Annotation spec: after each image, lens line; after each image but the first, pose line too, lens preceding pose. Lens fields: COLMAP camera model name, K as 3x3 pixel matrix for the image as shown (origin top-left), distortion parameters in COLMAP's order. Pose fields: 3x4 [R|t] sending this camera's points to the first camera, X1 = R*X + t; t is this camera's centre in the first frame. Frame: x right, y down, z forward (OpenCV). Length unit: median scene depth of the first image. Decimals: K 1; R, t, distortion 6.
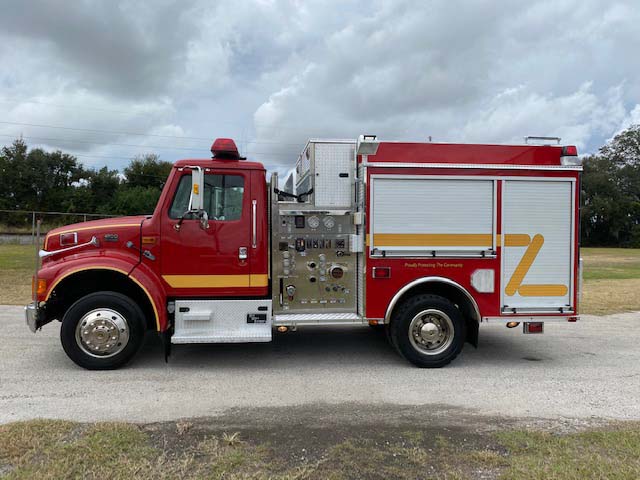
lens RADIAL K [[478.7, 0, 320.0], [0, 478.7, 240.0], [0, 0, 1]] dist [0.069361, -0.004075]
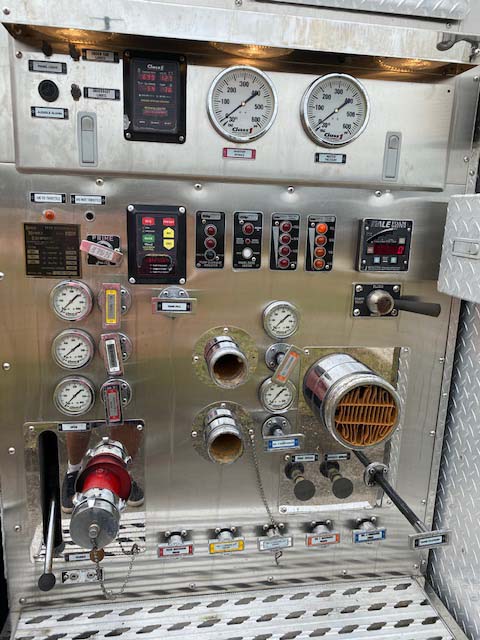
lens RADIAL K [[478.7, 0, 240.0], [0, 478.7, 315.8], [0, 0, 1]] dist [0.069361, -0.004075]
pose [[0.997868, 0.025789, 0.059961, -0.021824], [-0.036872, 0.980738, 0.191817, 0.000993], [-0.053859, -0.193619, 0.979597, 0.832328]]
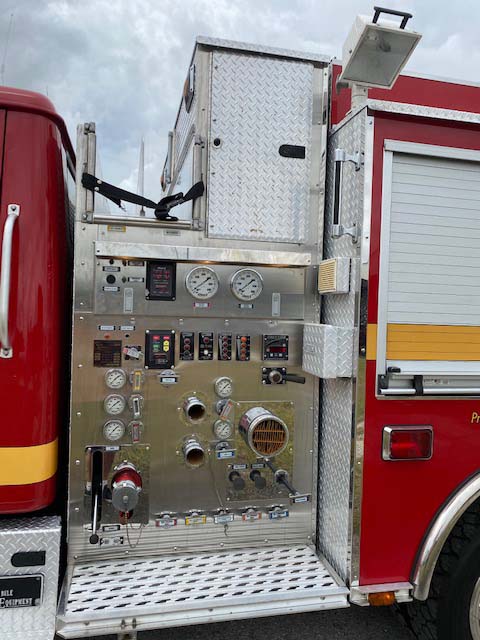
lens RADIAL K [[478.7, 0, 240.0], [0, 478.7, 315.8], [0, 0, 1]] dist [0.069361, -0.004075]
pose [[0.991723, 0.026819, 0.125563, -0.028751], [-0.026966, 0.999636, -0.000524, -0.014647], [-0.125531, -0.002867, 0.992086, 0.664807]]
